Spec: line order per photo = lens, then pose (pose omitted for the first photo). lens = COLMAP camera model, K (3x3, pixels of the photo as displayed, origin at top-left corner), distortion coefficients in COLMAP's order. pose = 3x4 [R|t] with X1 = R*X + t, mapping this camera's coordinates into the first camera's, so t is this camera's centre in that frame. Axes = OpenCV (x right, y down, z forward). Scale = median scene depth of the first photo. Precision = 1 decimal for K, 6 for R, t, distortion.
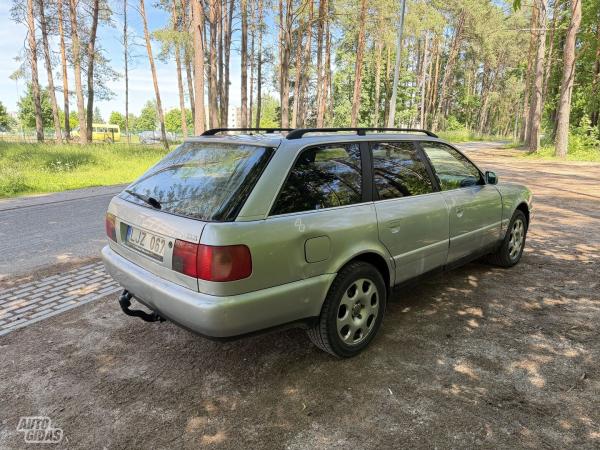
lens RADIAL K [[436.0, 0, 300.0], [0, 436.0, 225.0], [0, 0, 1]] dist [0.042021, -0.048451]
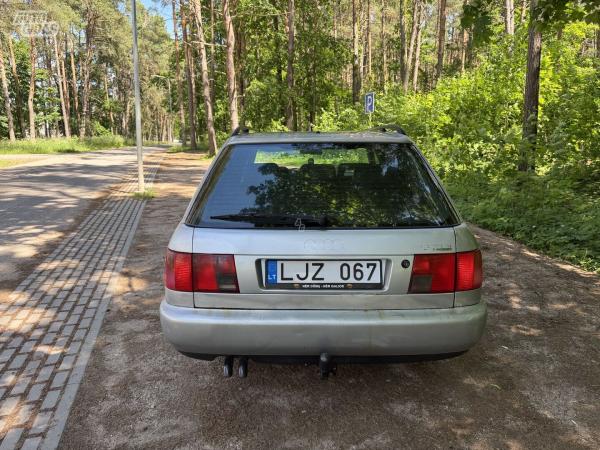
lens RADIAL K [[436.0, 0, 300.0], [0, 436.0, 225.0], [0, 0, 1]] dist [0.042021, -0.048451]
pose [[0.677107, -0.148377, 0.720771, -0.600409], [0.157495, 0.985986, 0.055019, -0.061242], [-0.718834, 0.076264, 0.690986, 0.337336]]
